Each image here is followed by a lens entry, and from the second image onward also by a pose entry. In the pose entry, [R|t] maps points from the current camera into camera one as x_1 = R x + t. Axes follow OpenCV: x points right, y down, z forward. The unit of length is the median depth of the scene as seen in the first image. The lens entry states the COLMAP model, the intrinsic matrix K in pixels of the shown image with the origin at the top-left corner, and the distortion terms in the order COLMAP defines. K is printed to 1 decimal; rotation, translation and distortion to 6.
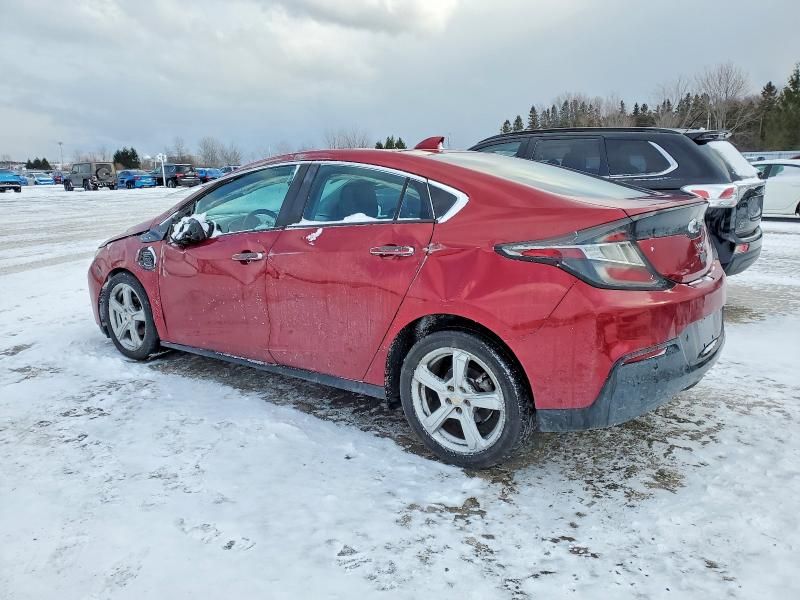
lens RADIAL K [[616.3, 0, 401.2], [0, 616.3, 305.4], [0, 0, 1]] dist [0.027192, 0.005616]
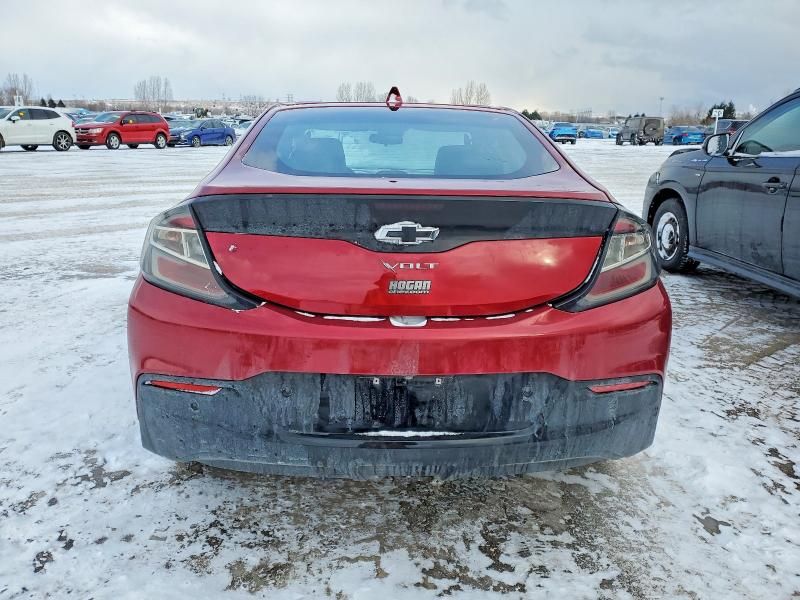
lens RADIAL K [[616.3, 0, 397.7], [0, 616.3, 294.1], [0, 0, 1]] dist [0.027192, 0.005616]
pose [[0.633440, 0.225986, -0.740057, 0.933348], [-0.188352, 0.972668, 0.135799, -0.151368], [0.750518, 0.053371, 0.658692, 0.600472]]
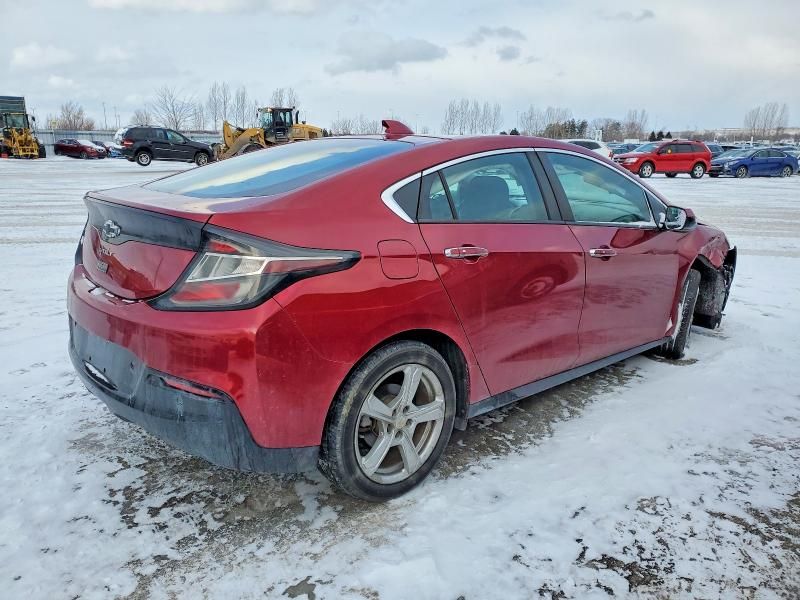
lens RADIAL K [[616.3, 0, 402.4], [0, 616.3, 299.7], [0, 0, 1]] dist [0.027192, 0.005616]
pose [[-0.190013, 0.247636, -0.950038, 1.232202], [-0.221653, 0.931863, 0.287231, -0.370449], [0.956433, 0.265157, -0.122177, 1.516502]]
